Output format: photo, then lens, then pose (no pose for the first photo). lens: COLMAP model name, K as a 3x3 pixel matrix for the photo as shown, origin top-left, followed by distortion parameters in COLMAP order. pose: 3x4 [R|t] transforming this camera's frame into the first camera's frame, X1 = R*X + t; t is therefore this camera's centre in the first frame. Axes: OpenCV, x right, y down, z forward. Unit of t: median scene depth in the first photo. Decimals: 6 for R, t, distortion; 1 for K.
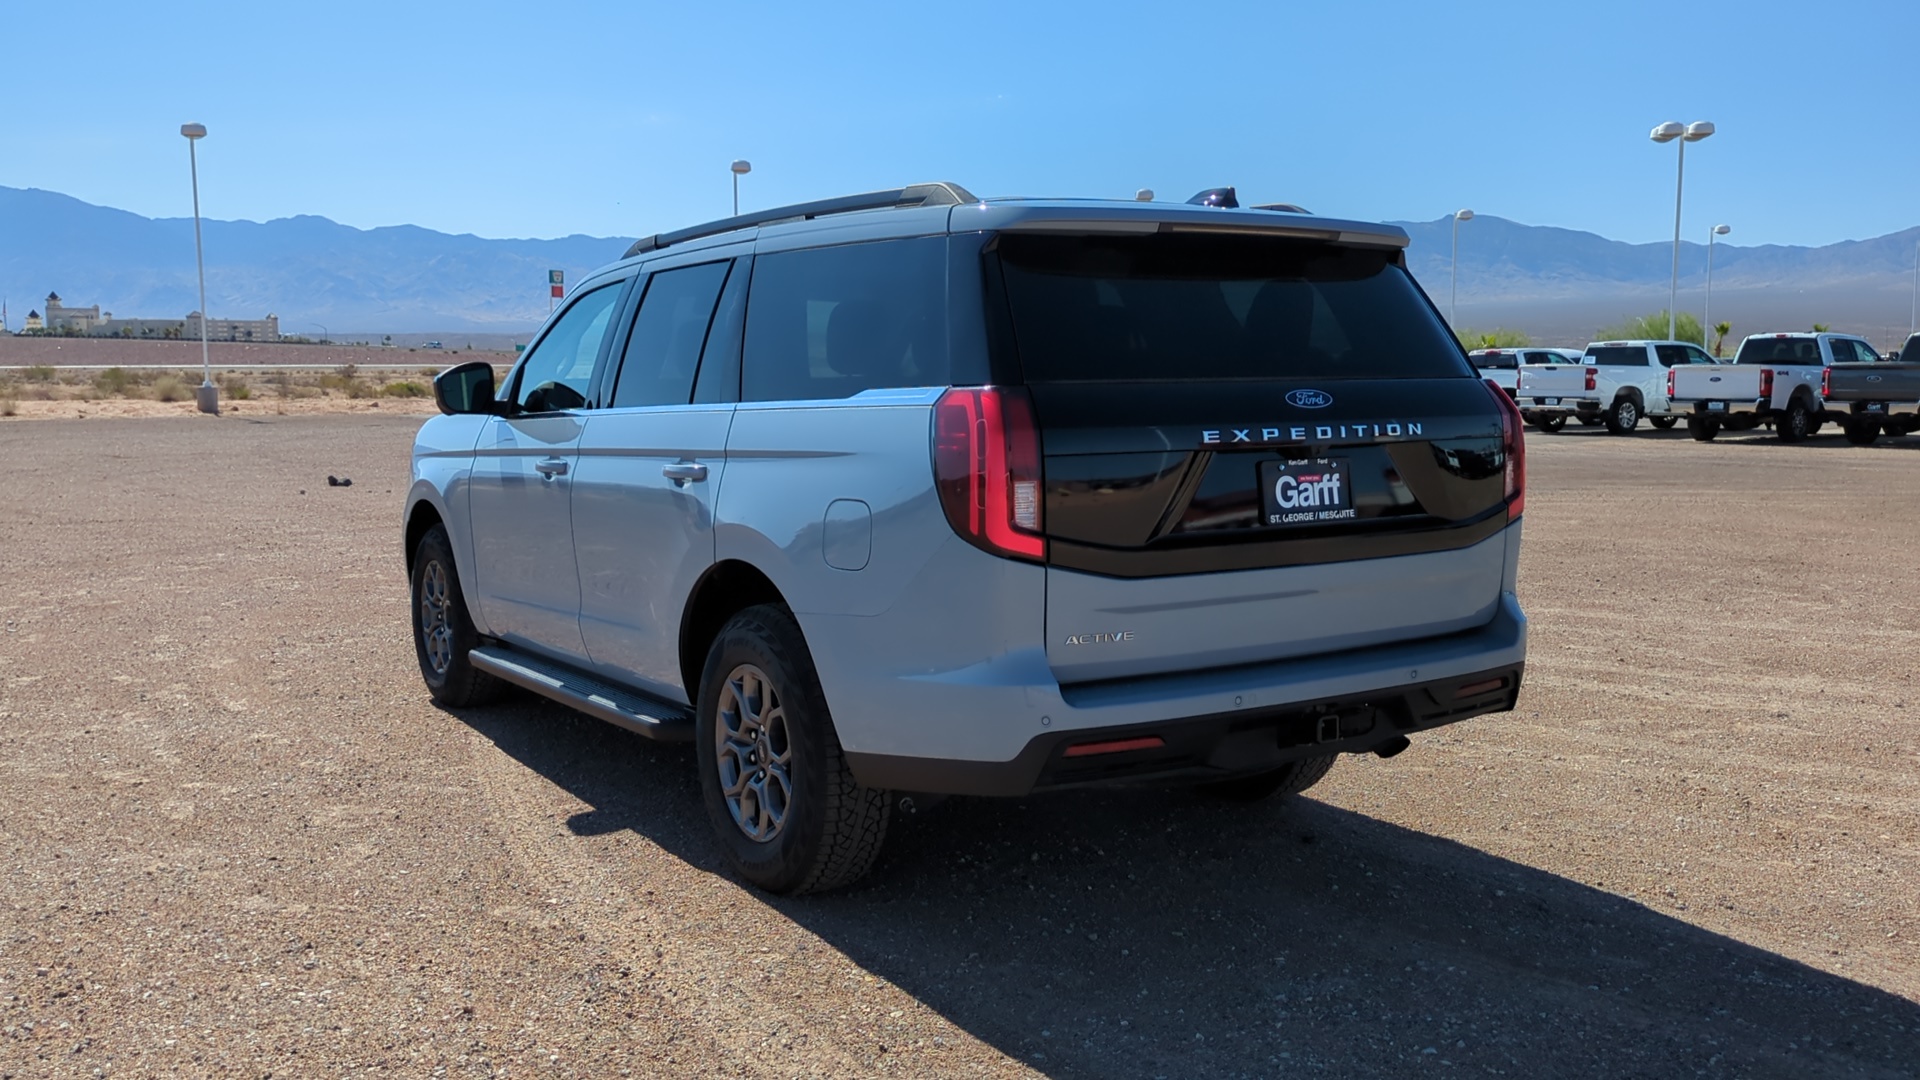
lens RADIAL K [[1637.1, 0, 966.8], [0, 1637.1, 536.1], [0, 0, 1]] dist [0.066669, -0.122965]
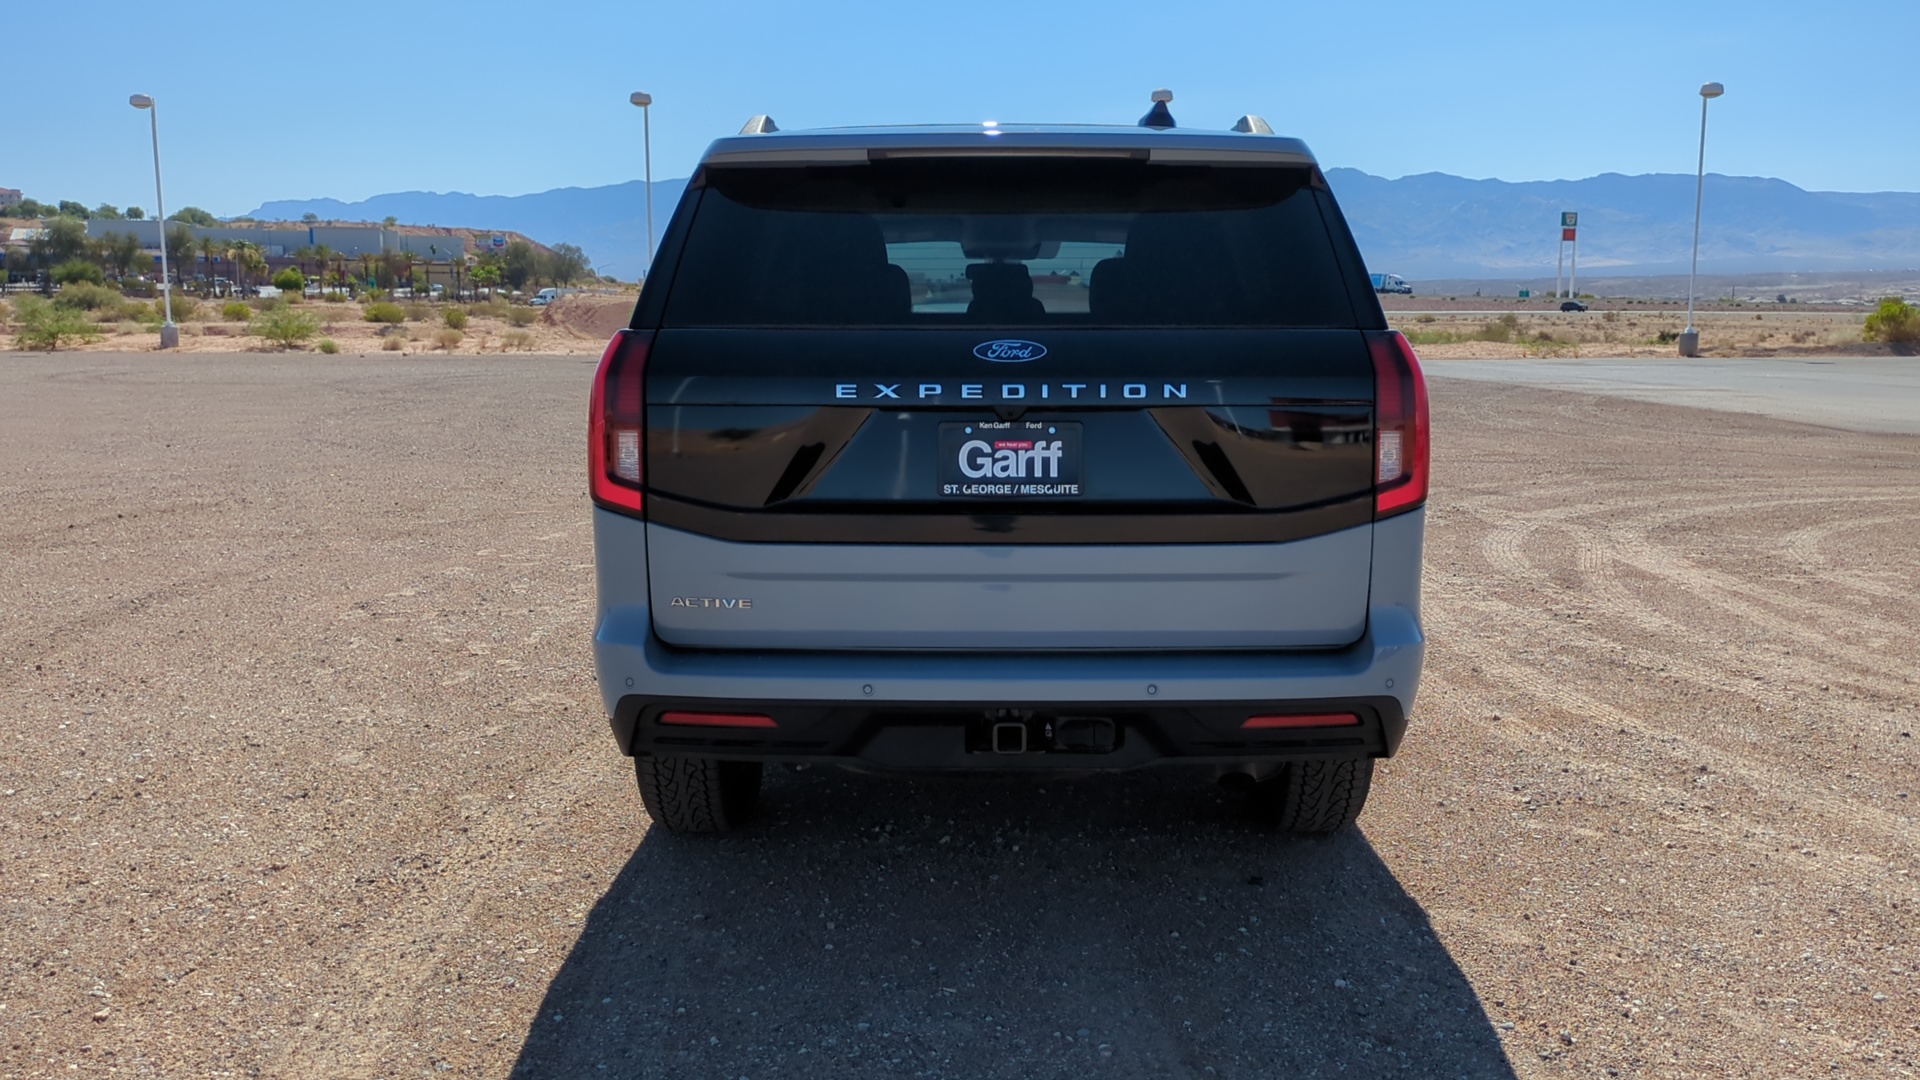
lens RADIAL K [[1648.6, 0, 973.4], [0, 1648.6, 537.3], [0, 0, 1]] dist [0.063378, -0.105858]
pose [[0.838196, 0.080047, -0.539463, 0.656253], [-0.062157, 0.996746, 0.051322, -0.029873], [0.541816, -0.009486, 0.840444, 0.266290]]
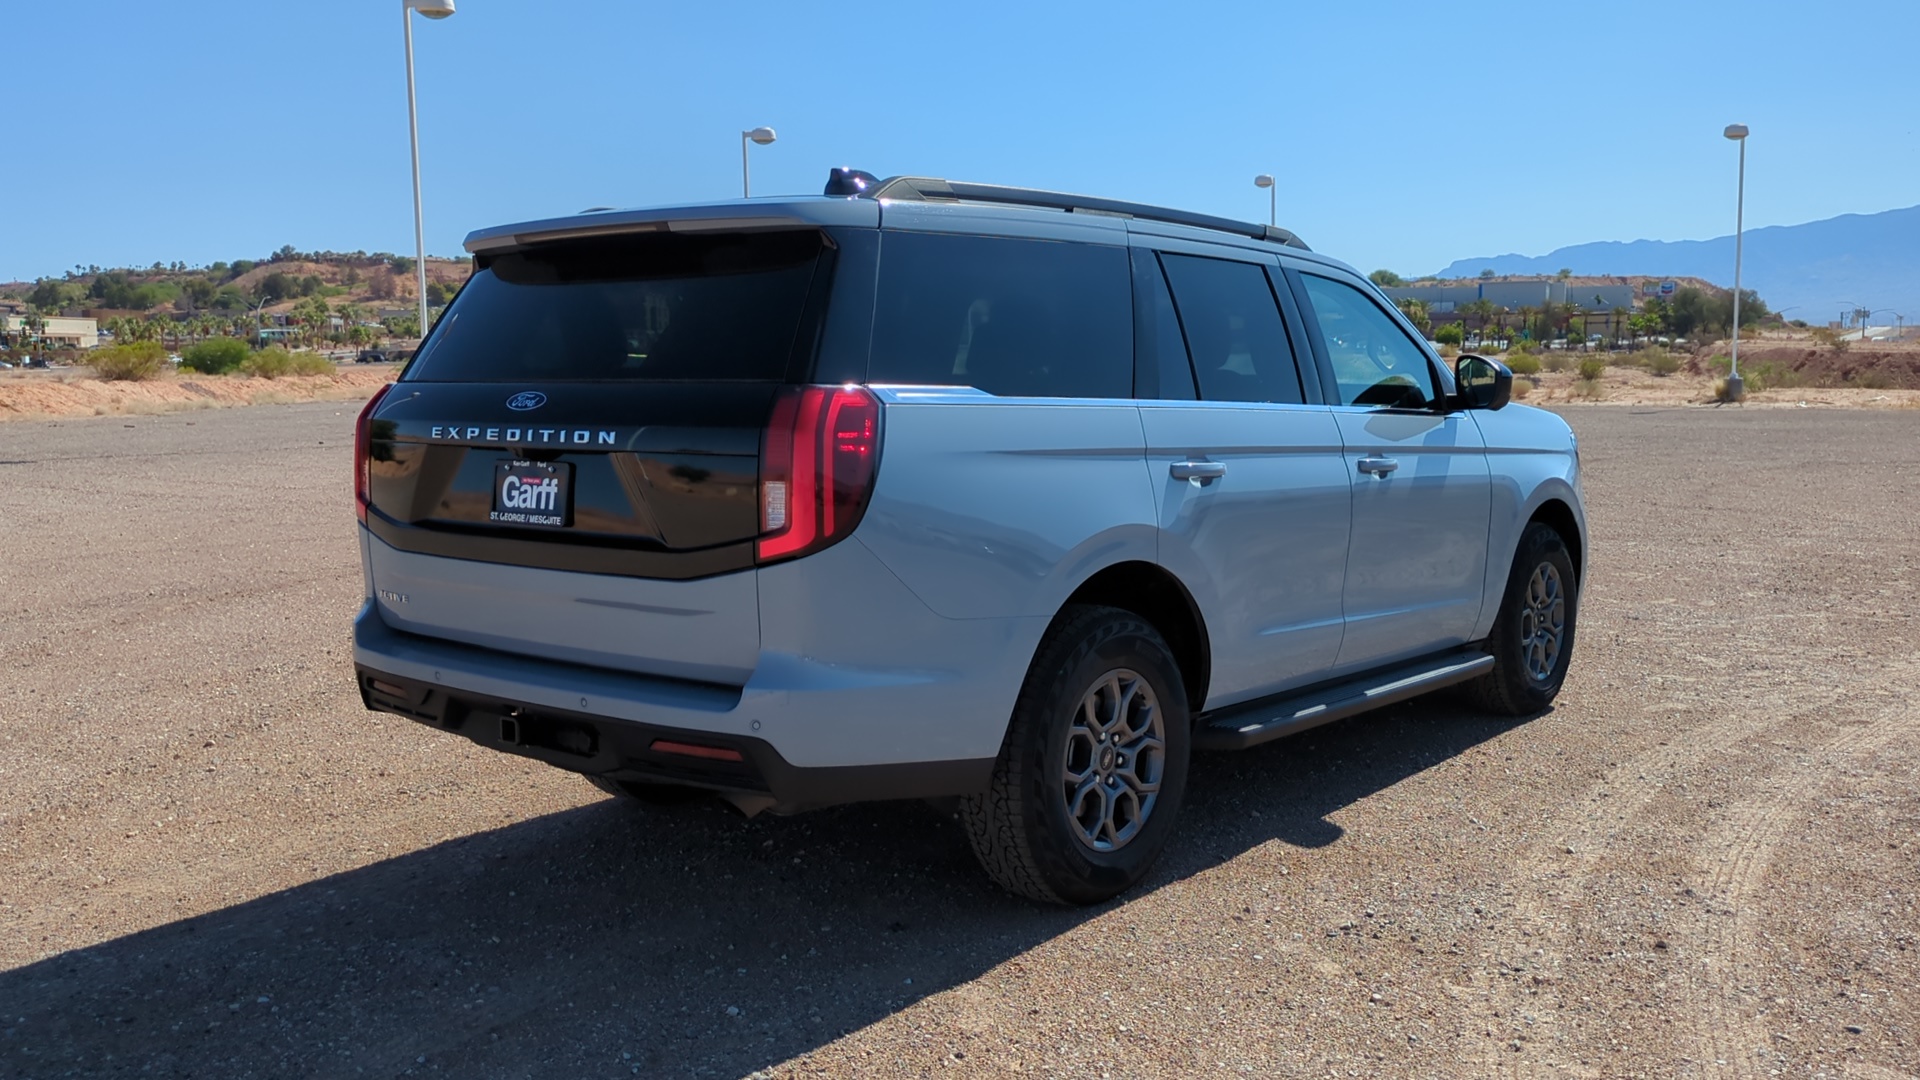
lens RADIAL K [[1648.6, 0, 973.4], [0, 1648.6, 537.3], [0, 0, 1]] dist [0.063378, -0.105858]
pose [[0.304719, 0.098858, -0.947298, 1.245062], [-0.089486, 0.993171, 0.074860, -0.100154], [0.948229, 0.061959, 0.311484, 0.940609]]
